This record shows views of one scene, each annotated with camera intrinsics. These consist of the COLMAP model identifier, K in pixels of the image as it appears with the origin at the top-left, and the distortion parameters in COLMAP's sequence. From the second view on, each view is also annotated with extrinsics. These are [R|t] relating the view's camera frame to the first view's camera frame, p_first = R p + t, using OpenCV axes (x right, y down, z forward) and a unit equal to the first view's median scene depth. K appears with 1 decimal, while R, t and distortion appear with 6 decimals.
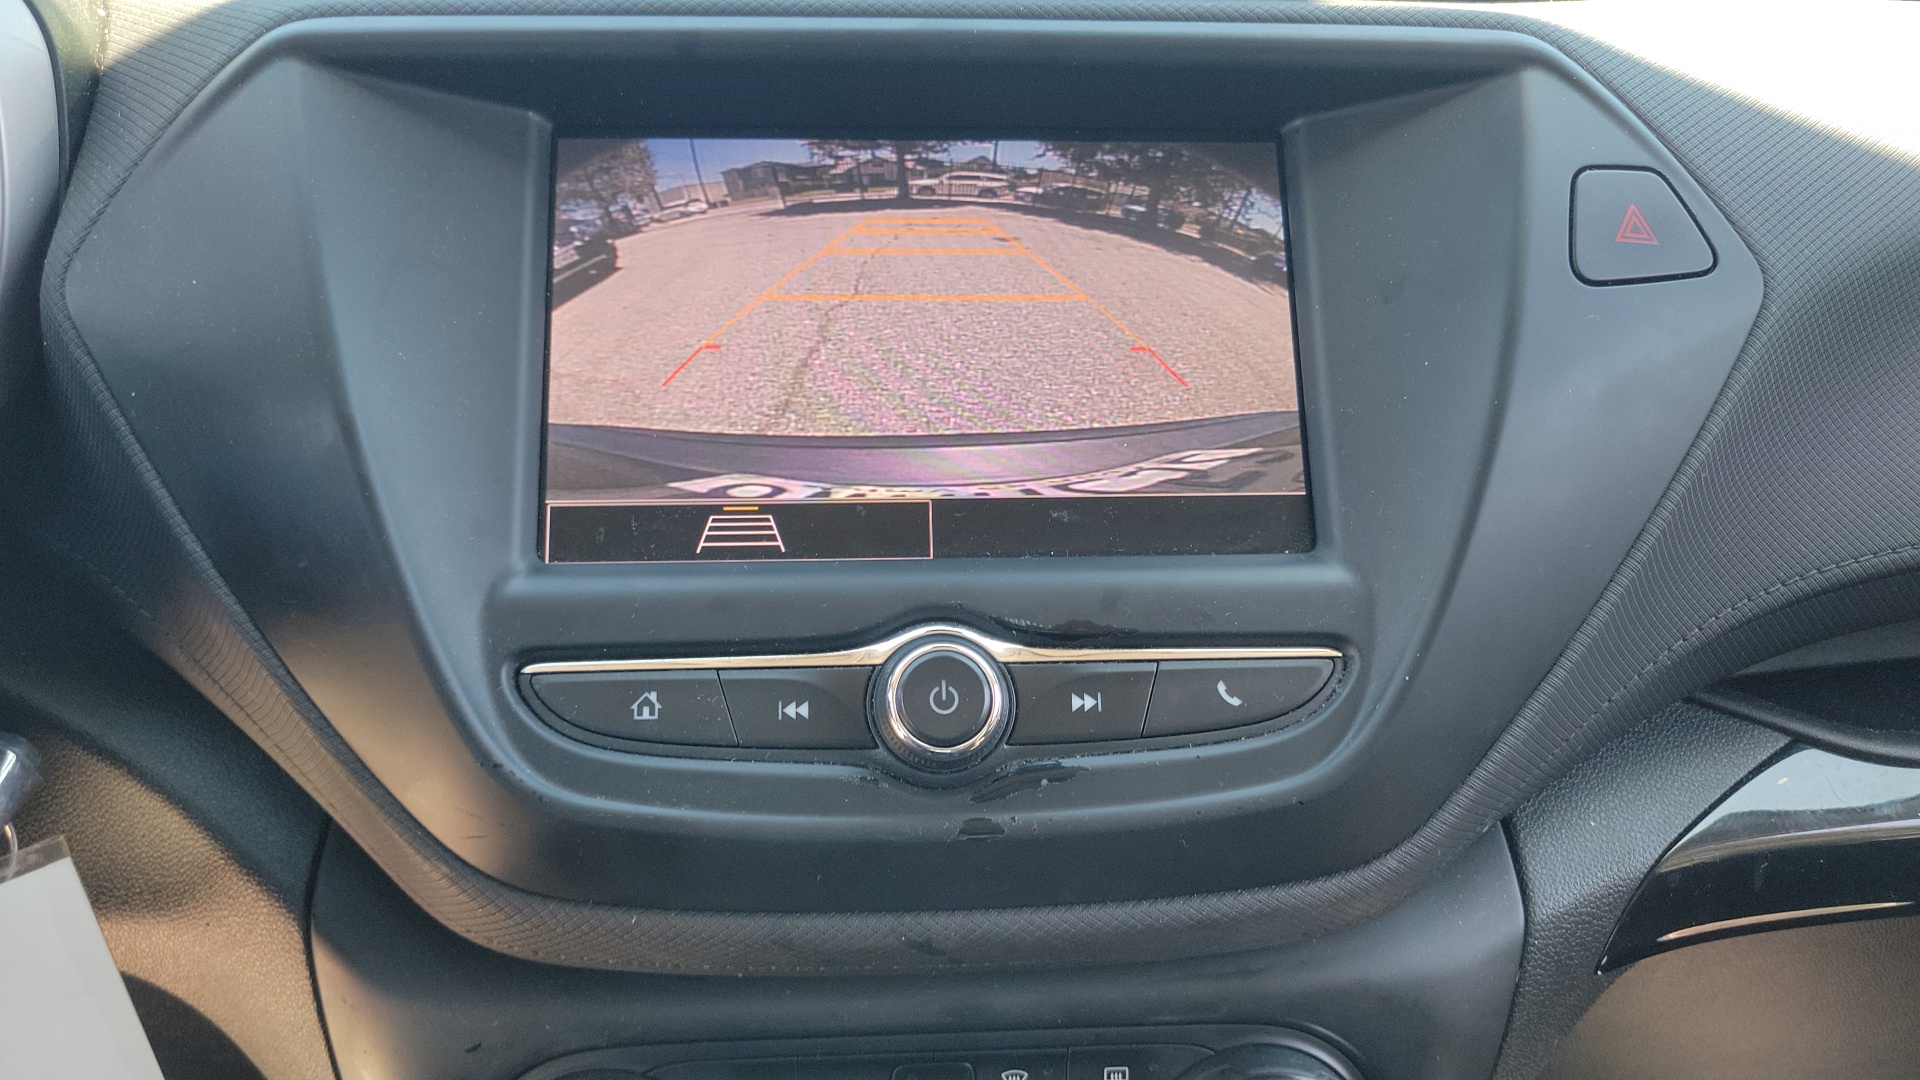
lens RADIAL K [[1467.2, 0, 965.4], [0, 1467.2, 542.0], [0, 0, 1]] dist [0.009018, -0.010219]
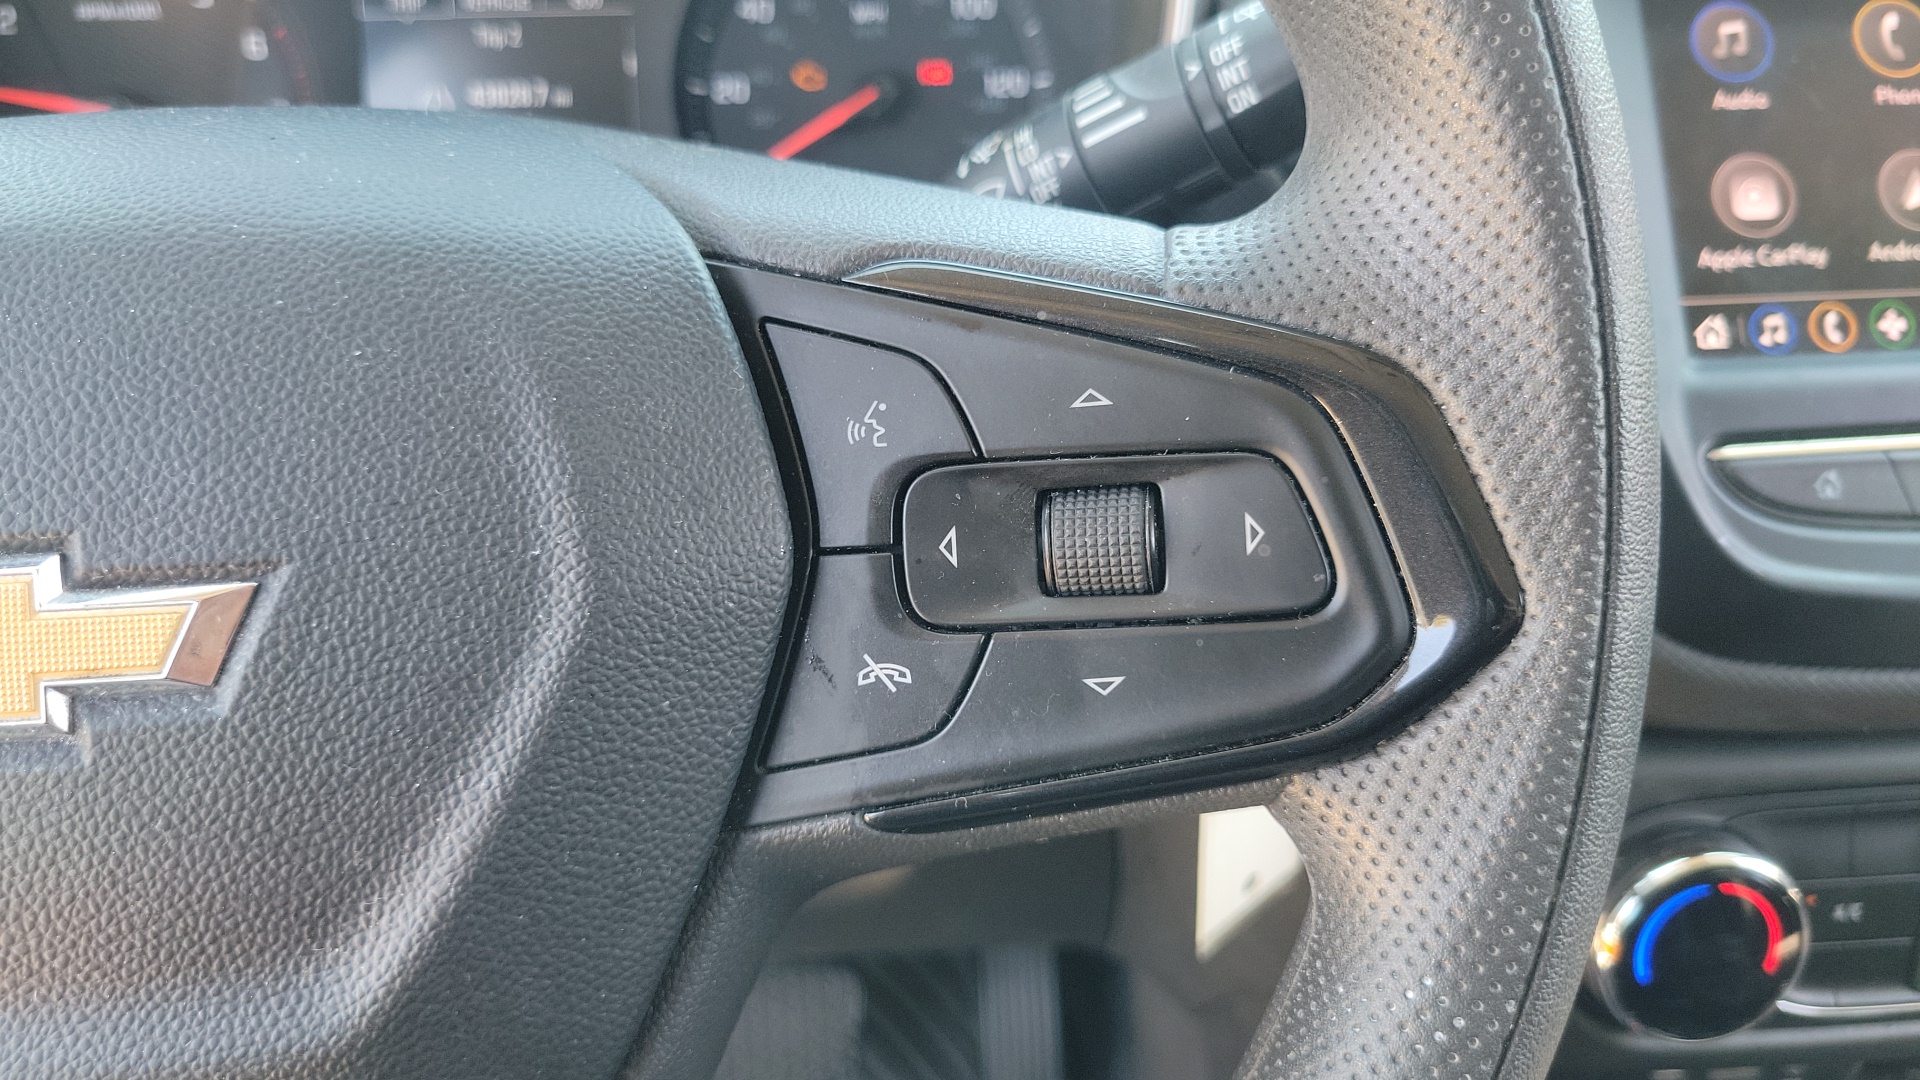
lens RADIAL K [[1515.0, 0, 960.0], [0, 1515.0, 540.0], [0, 0, 1]] dist [-0.008713, -0.014132]
pose [[0.999461, -0.029795, -0.013753, -0.823102], [0.030885, 0.995693, 0.087414, 0.033599], [0.011089, -0.087792, 0.996077, -0.124352]]
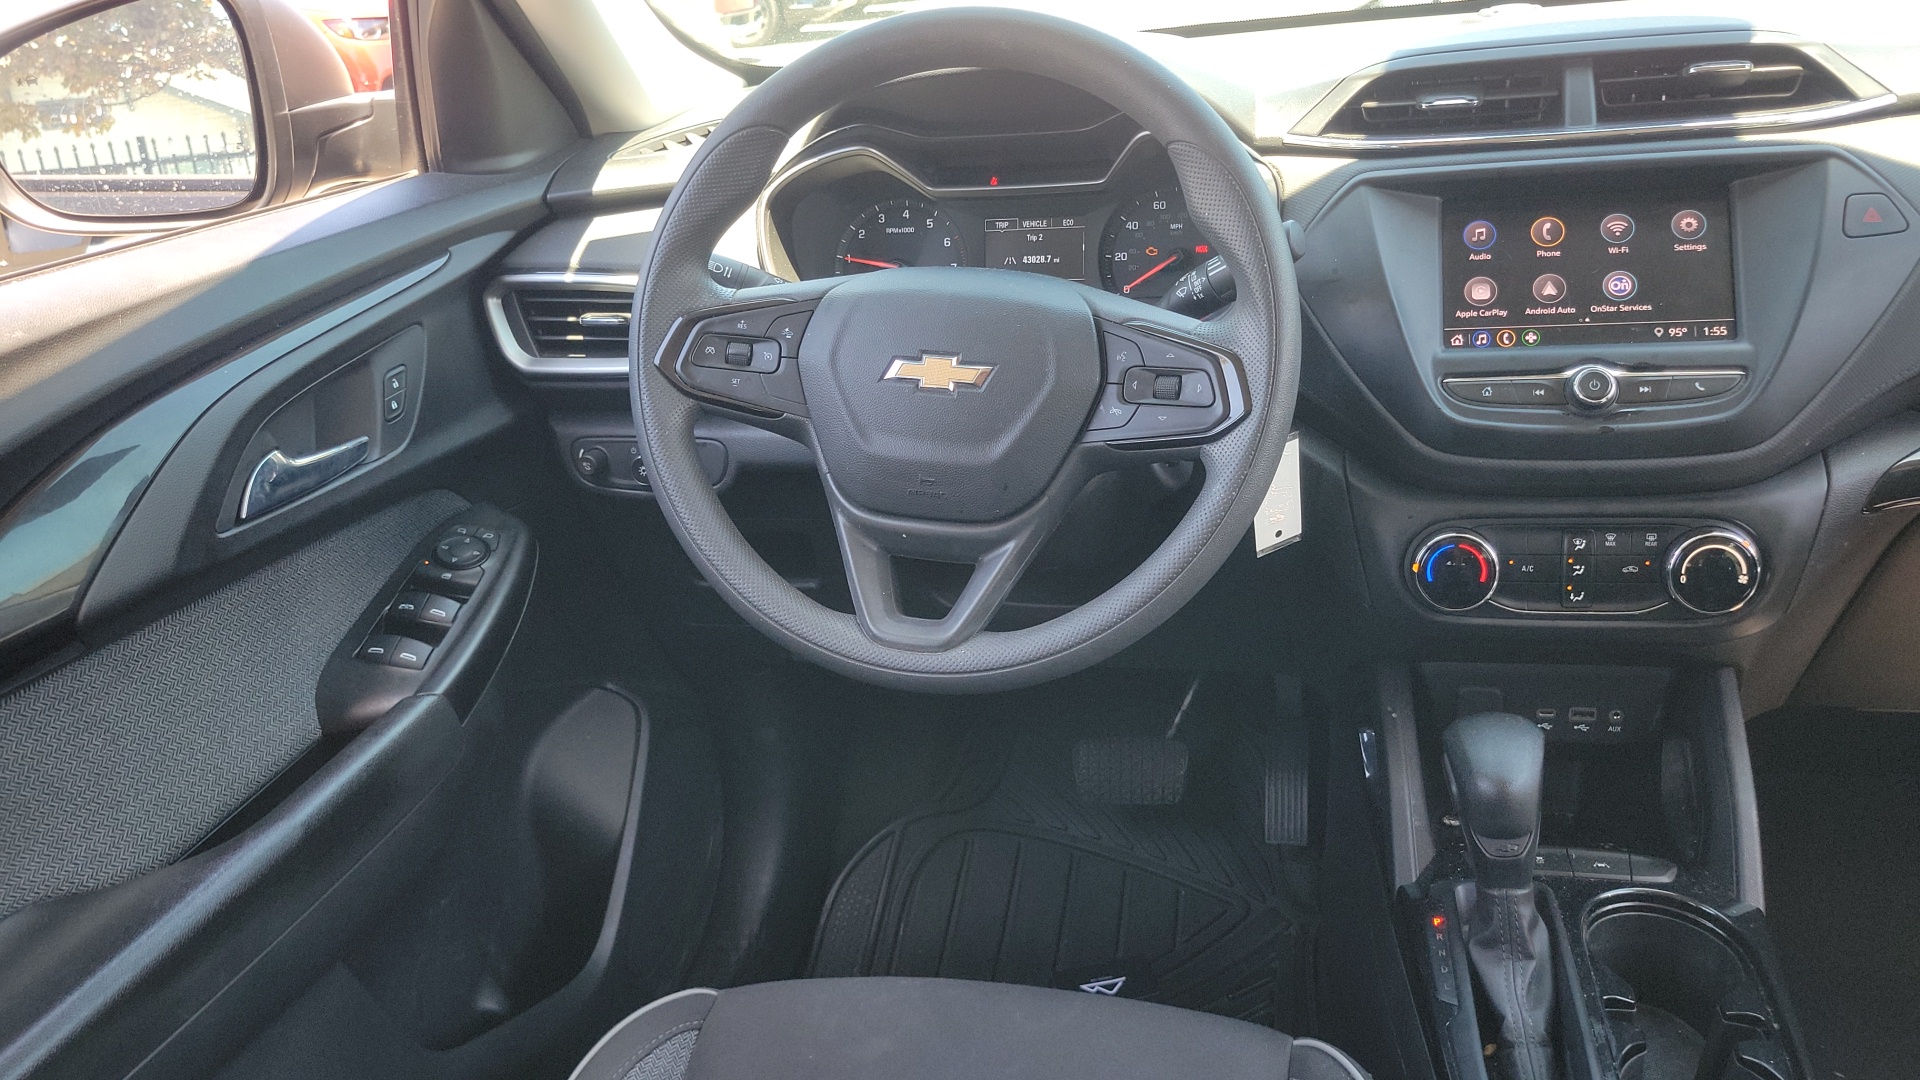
lens RADIAL K [[1452.3, 0, 949.7], [0, 1452.3, 550.1], [0, 0, 1]] dist [0.023689, -0.011067]
pose [[0.949279, 0.017871, -0.313928, -0.312429], [-0.014999, 0.999821, 0.011562, 0.412593], [0.314078, -0.006267, 0.949376, -2.183160]]
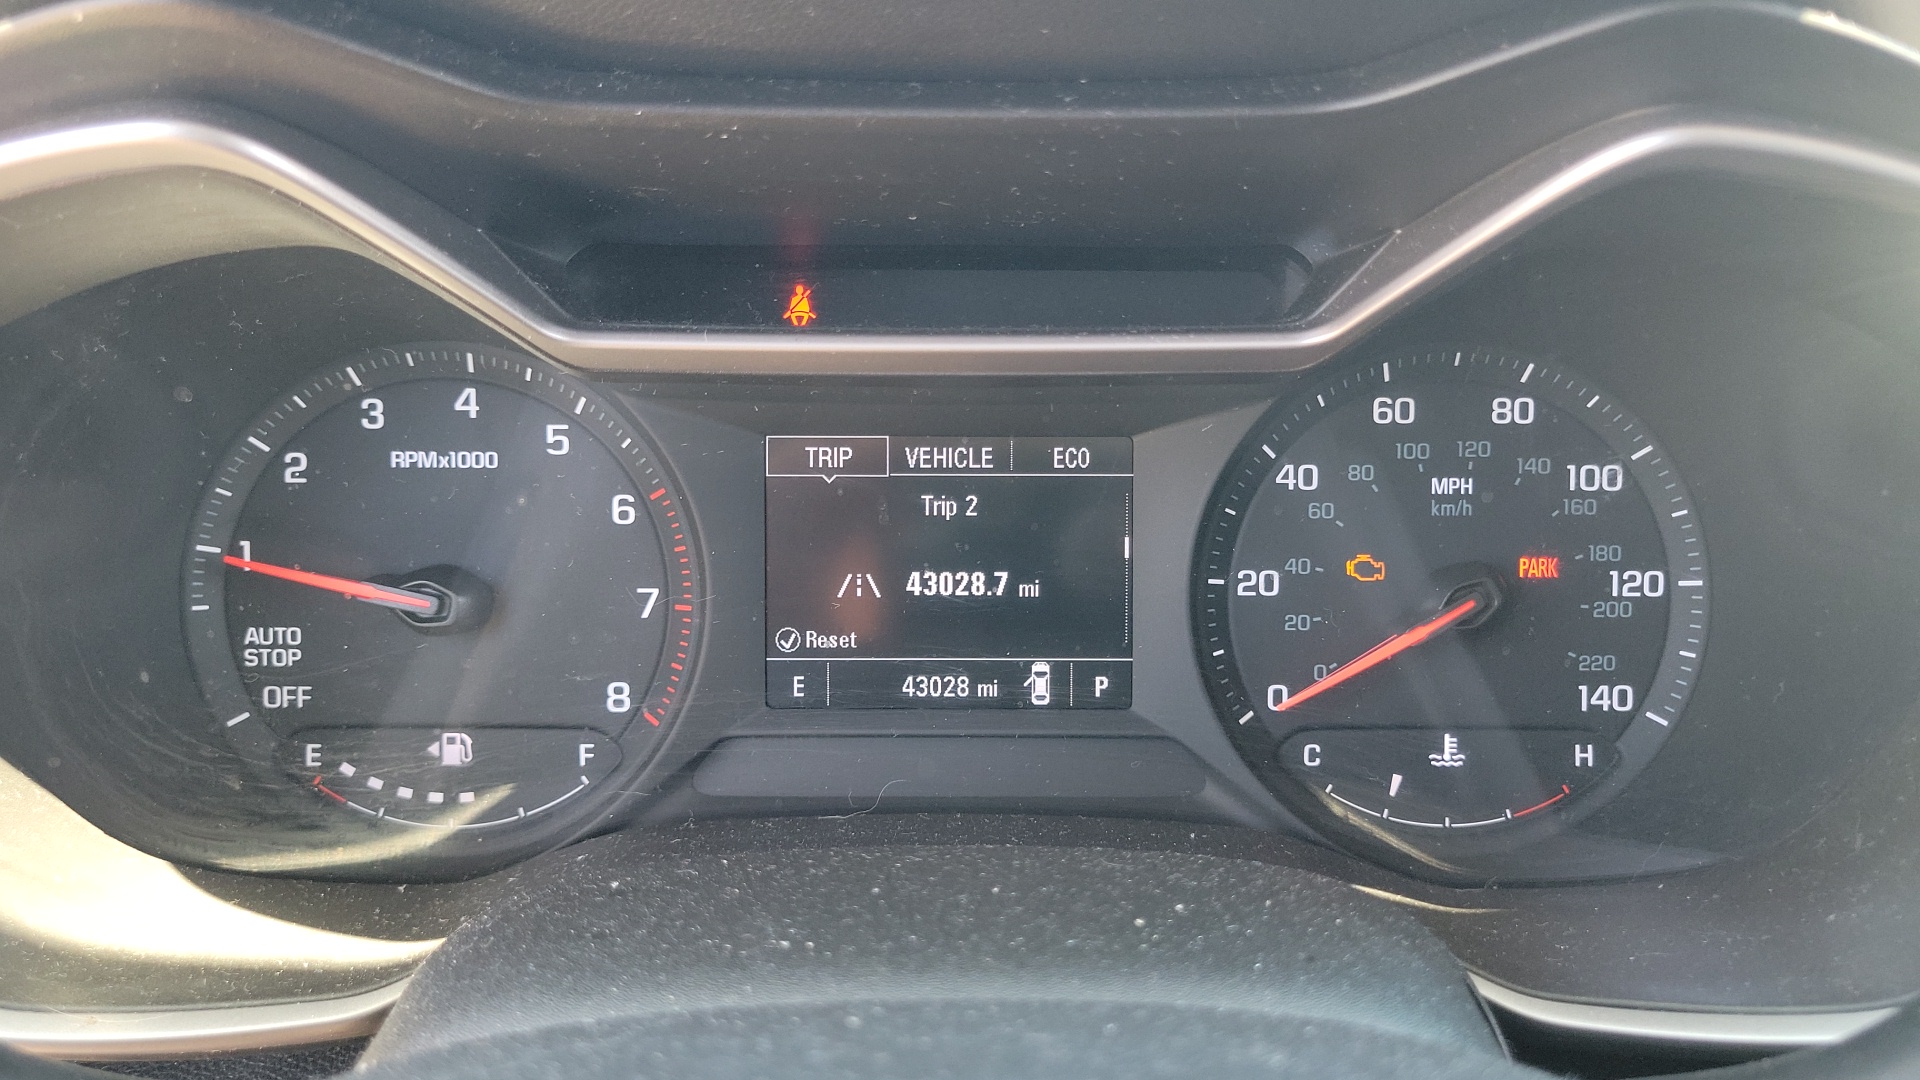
lens RADIAL K [[1515.0, 0, 960.0], [0, 1515.0, 540.0], [0, 0, 1]] dist [-0.008713, -0.014132]
pose [[0.997326, 0.000617, -0.073079, -1.177097], [-0.003948, 0.998959, -0.045440, -0.255365], [0.072975, 0.045607, 0.996290, 0.284083]]
